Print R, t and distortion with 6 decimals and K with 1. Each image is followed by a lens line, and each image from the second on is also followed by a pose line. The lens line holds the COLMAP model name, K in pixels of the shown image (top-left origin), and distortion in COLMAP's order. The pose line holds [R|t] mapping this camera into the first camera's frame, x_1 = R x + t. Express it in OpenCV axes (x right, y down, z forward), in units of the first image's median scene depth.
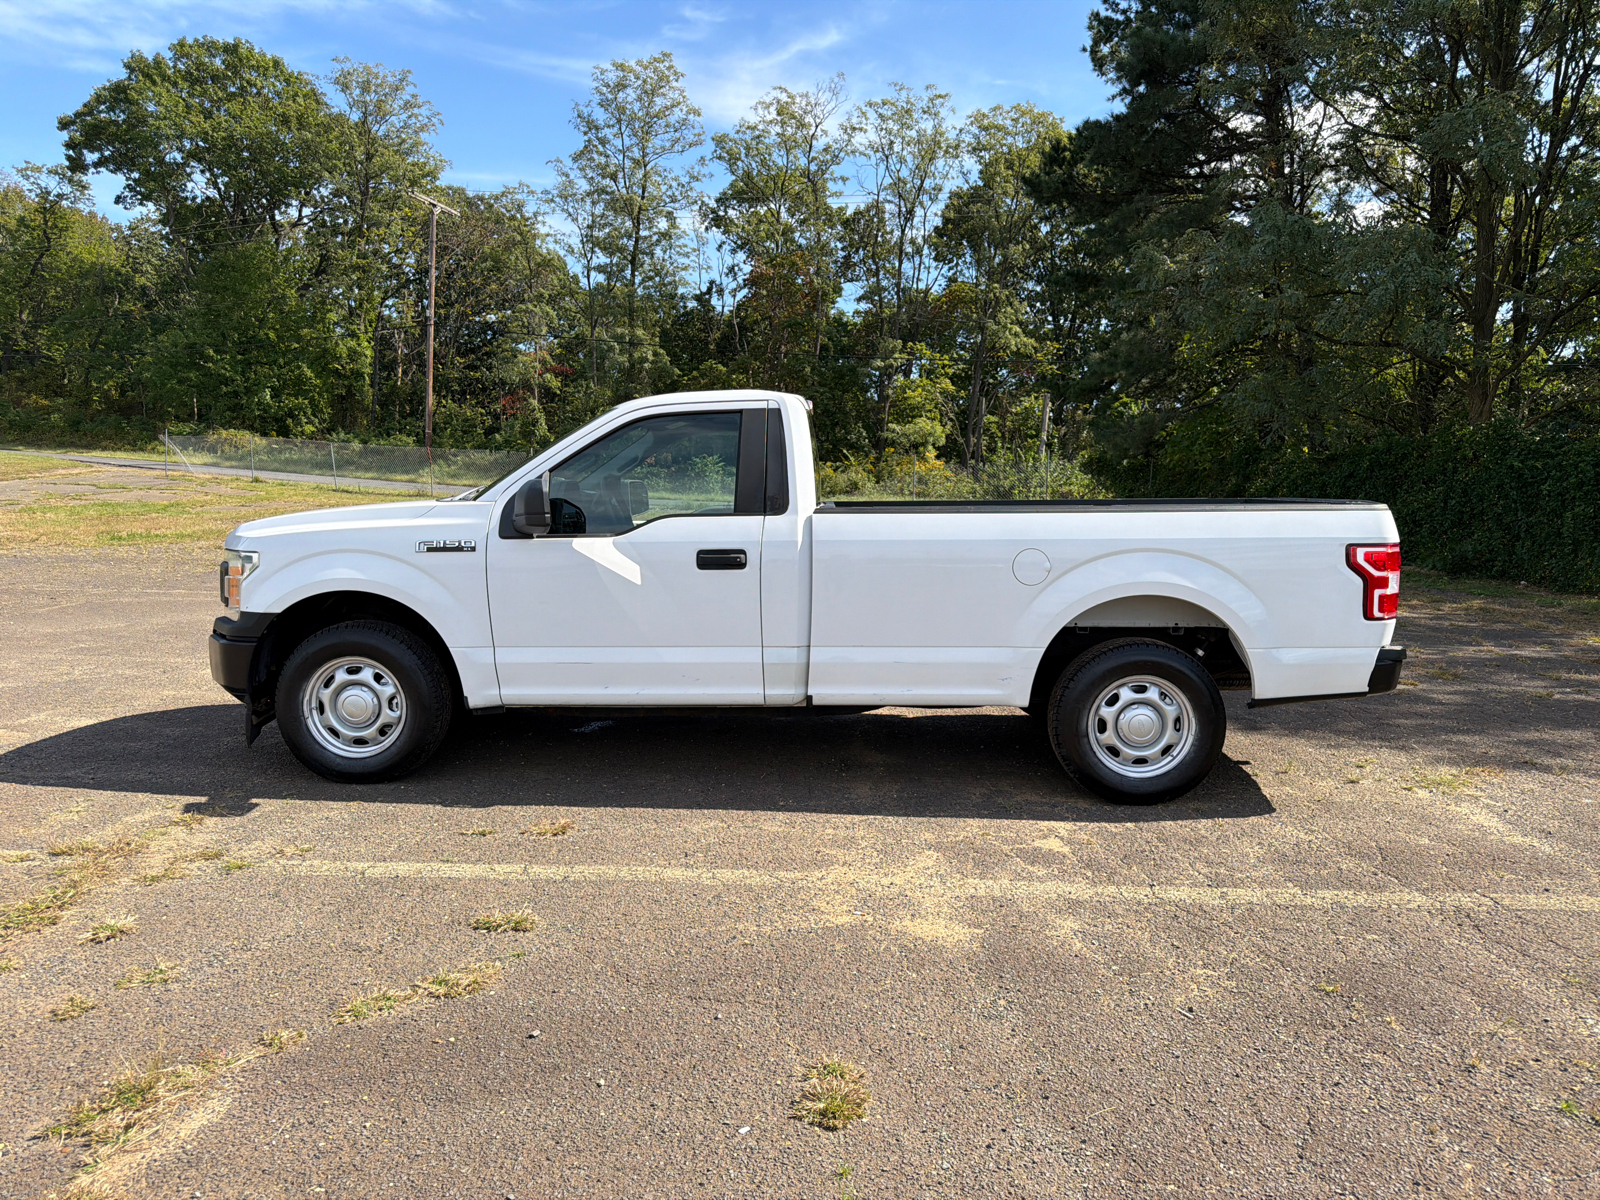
lens RADIAL K [[1130.3, 0, 793.1], [0, 1130.3, 603.4], [0, 0, 1]] dist [0.041042, -0.051516]
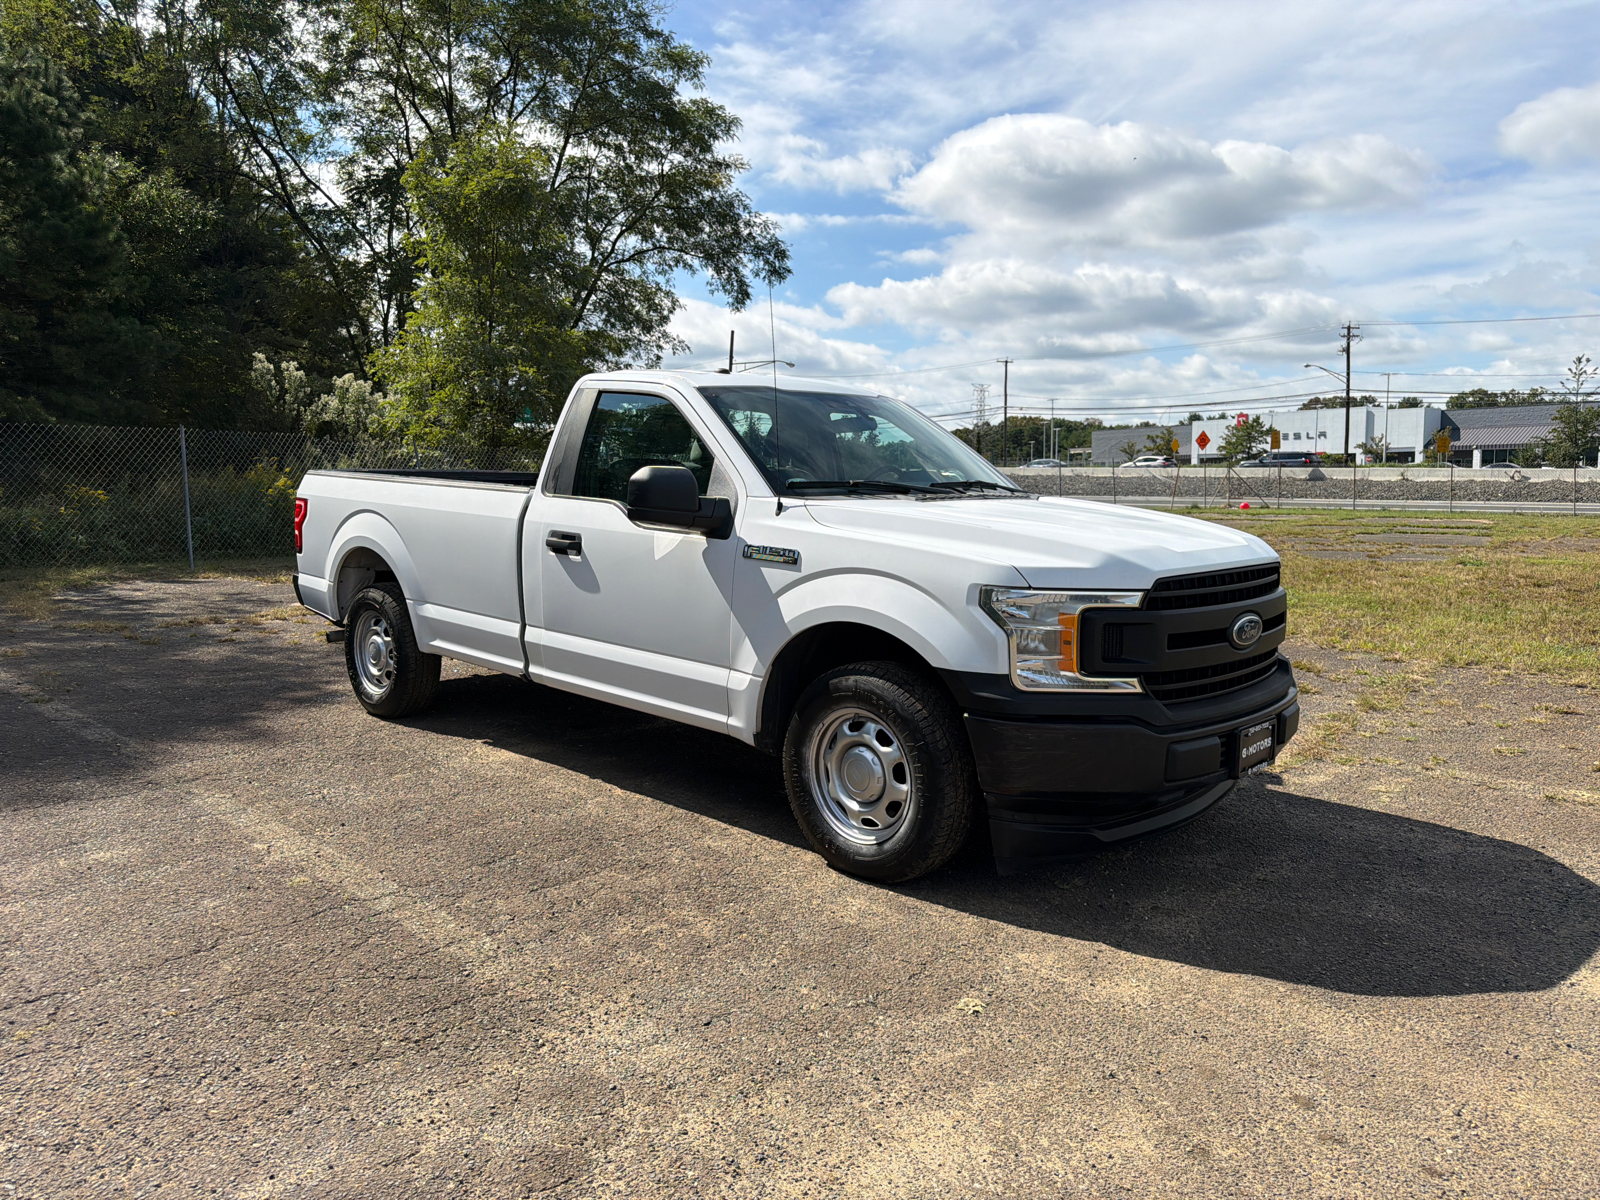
lens RADIAL K [[1141.7, 0, 787.1], [0, 1141.7, 598.5], [0, 0, 1]] dist [0.015029, -0.020633]
pose [[-0.735202, -0.100405, 0.670371, -0.085816], [0.051217, 0.977914, 0.202637, -0.022488], [-0.675911, 0.183314, -0.713821, 0.196914]]
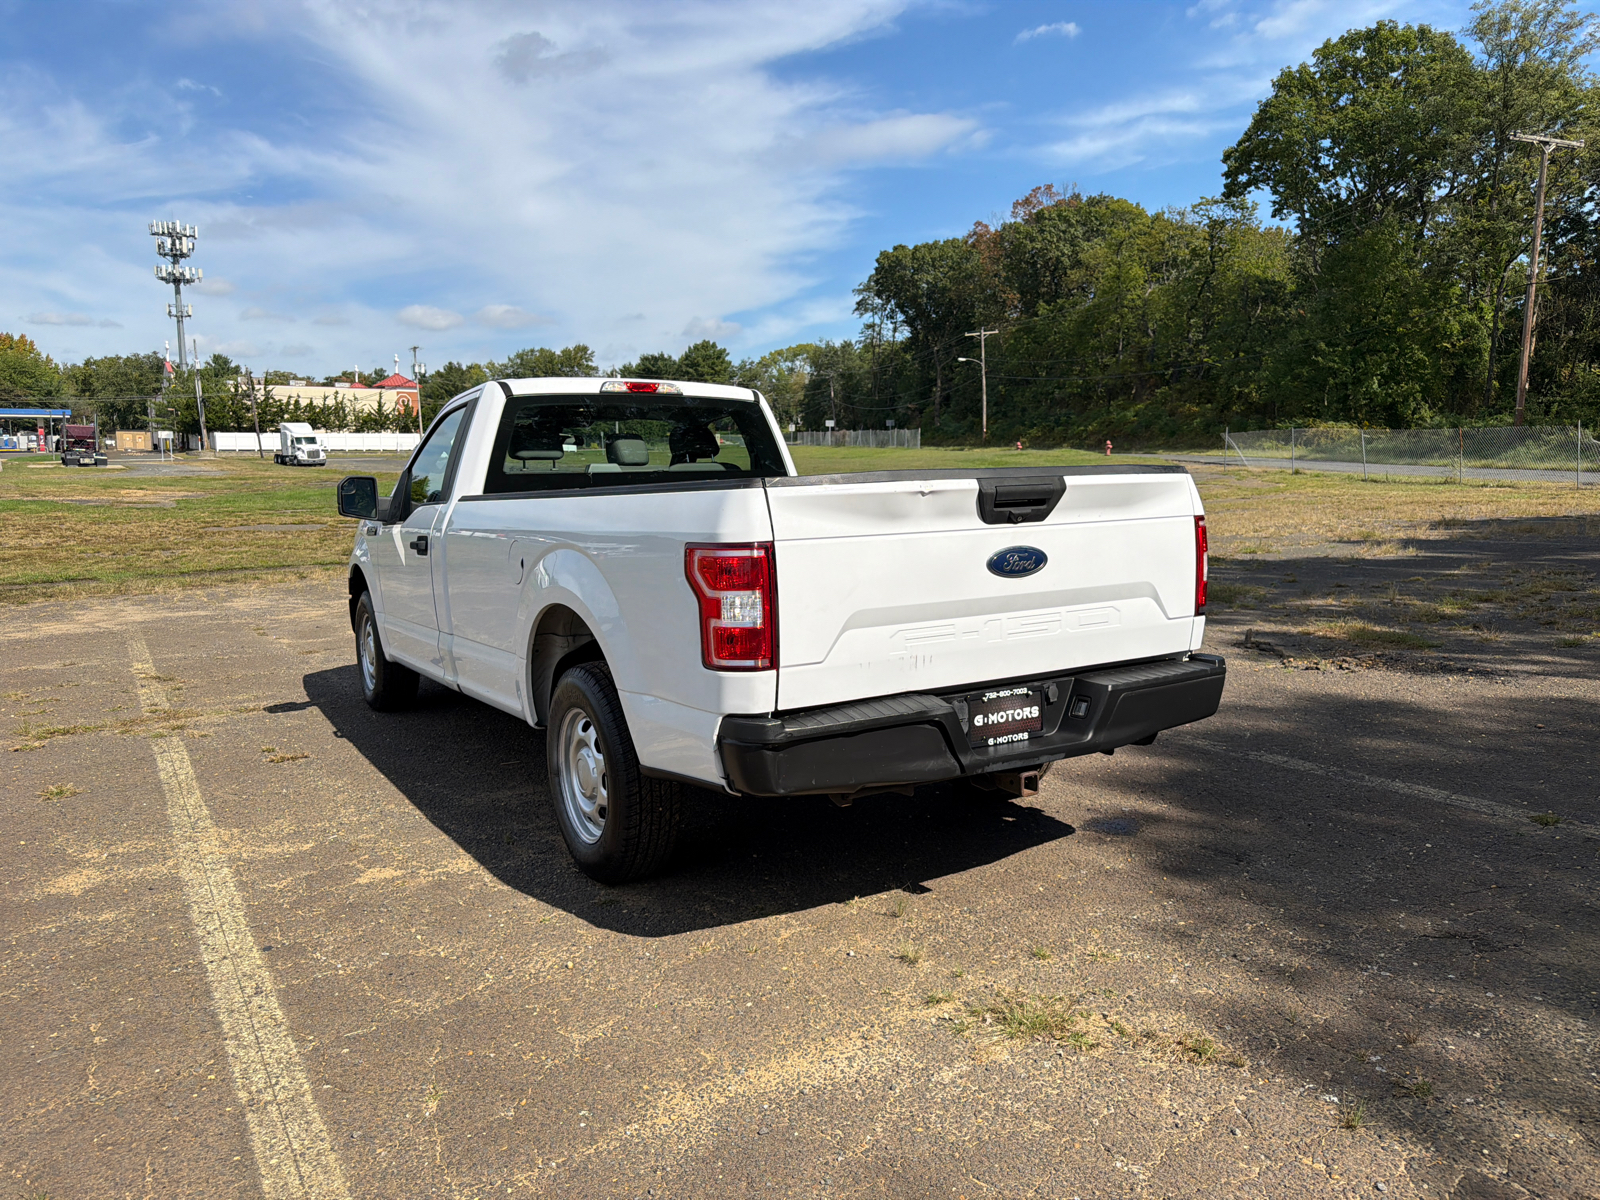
lens RADIAL K [[1130.3, 0, 802.9], [0, 1130.3, 600.5], [0, 0, 1]] dist [0.041042, -0.051516]
pose [[0.555449, 0.060243, -0.829366, 0.102452], [-0.057096, 0.997781, 0.034238, -0.004424], [0.829588, 0.028336, 0.557656, 0.070056]]
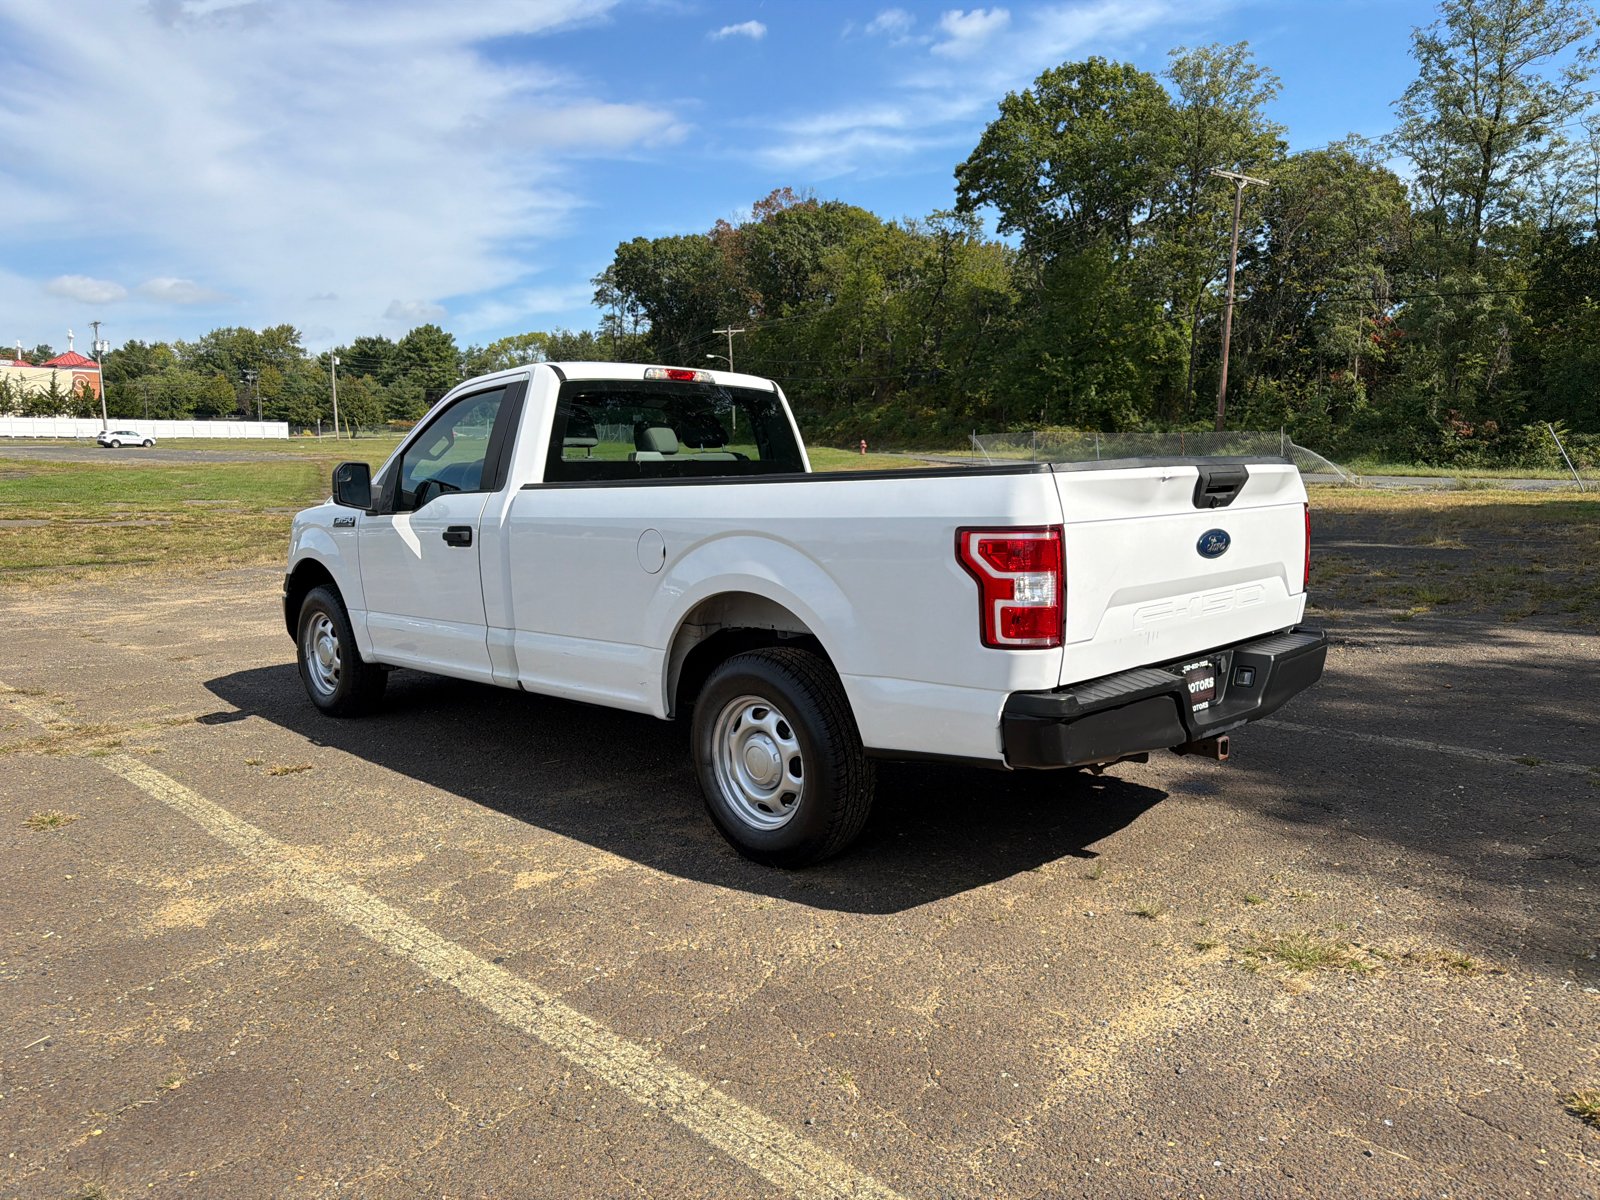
lens RADIAL K [[1130.3, 0, 803.5], [0, 1130.3, 607.0], [0, 0, 1]] dist [0.041042, -0.051516]
pose [[0.733319, 0.055182, -0.677641, 0.084528], [-0.046376, 0.998439, 0.031119, -0.002165], [0.678301, 0.008606, 0.734734, 0.046677]]
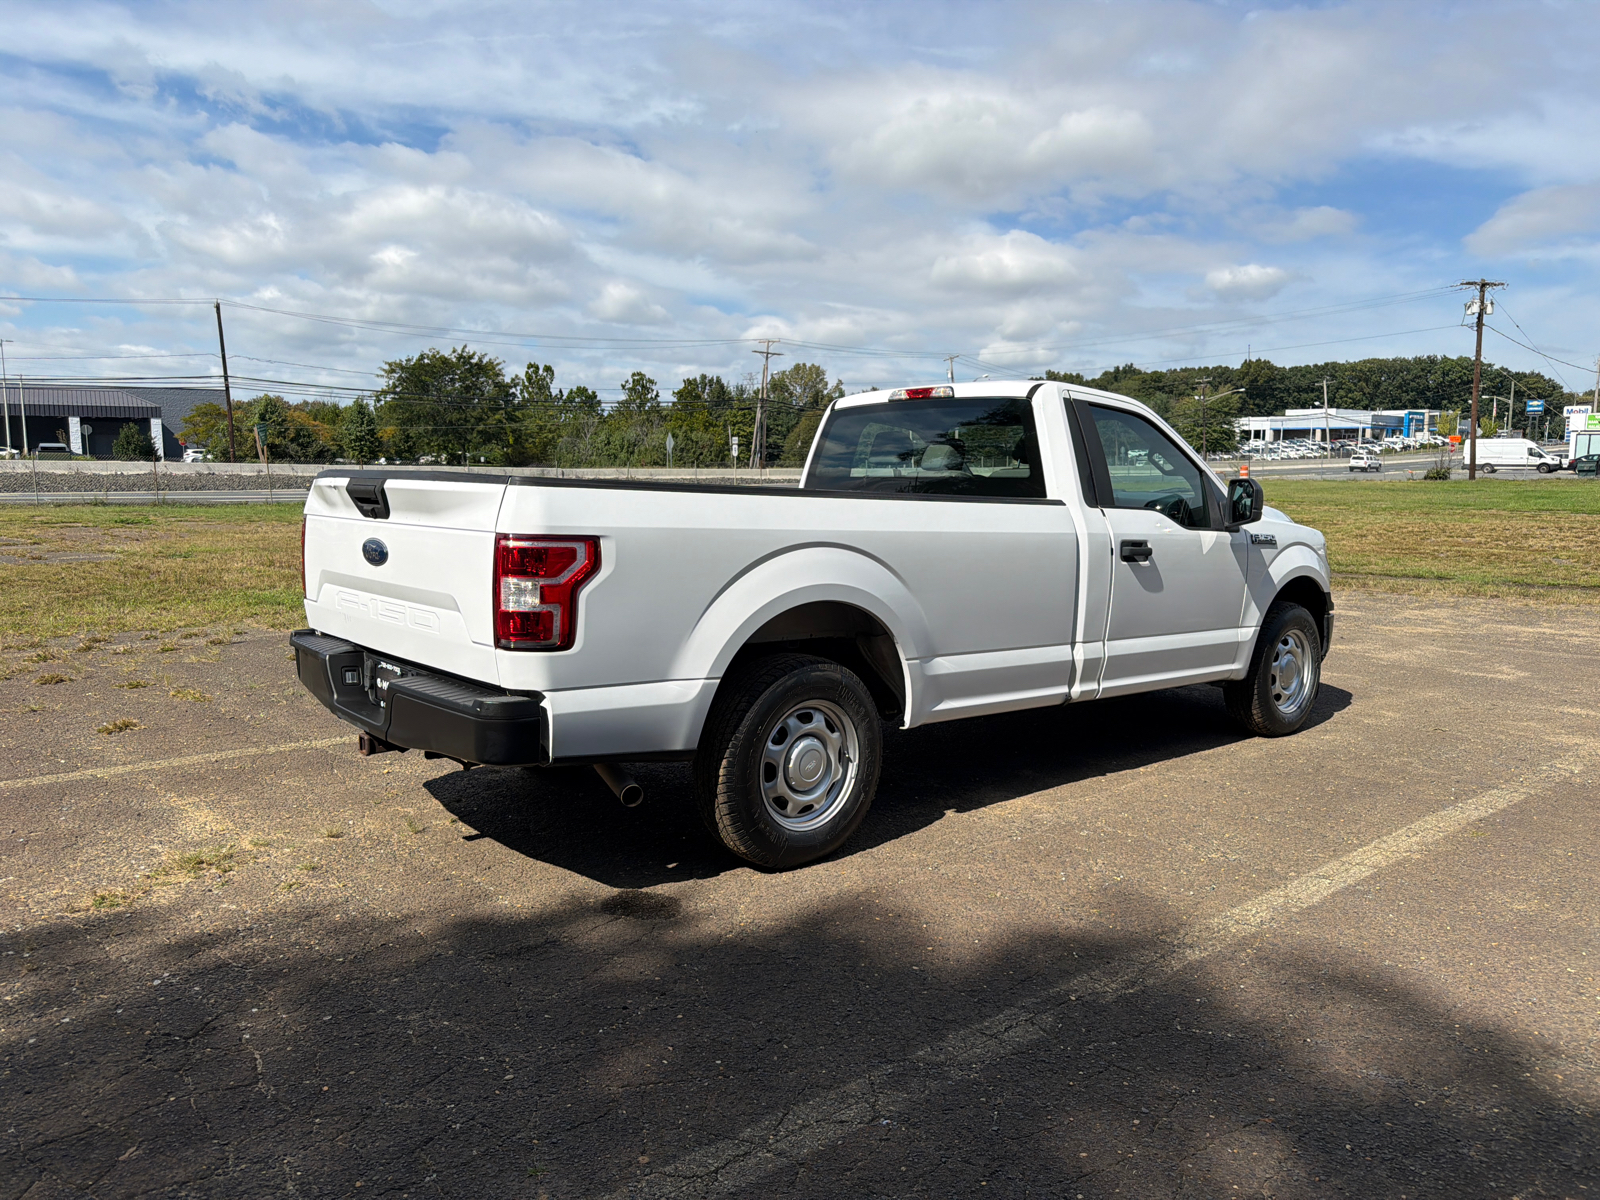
lens RADIAL K [[1130.3, 0, 801.8], [0, 1130.3, 611.2], [0, 0, 1]] dist [0.041042, -0.051516]
pose [[-0.732375, 0.045203, -0.679400, 0.085671], [-0.103352, 0.978853, 0.176537, -0.017726], [0.673012, 0.199508, -0.712215, 0.191988]]
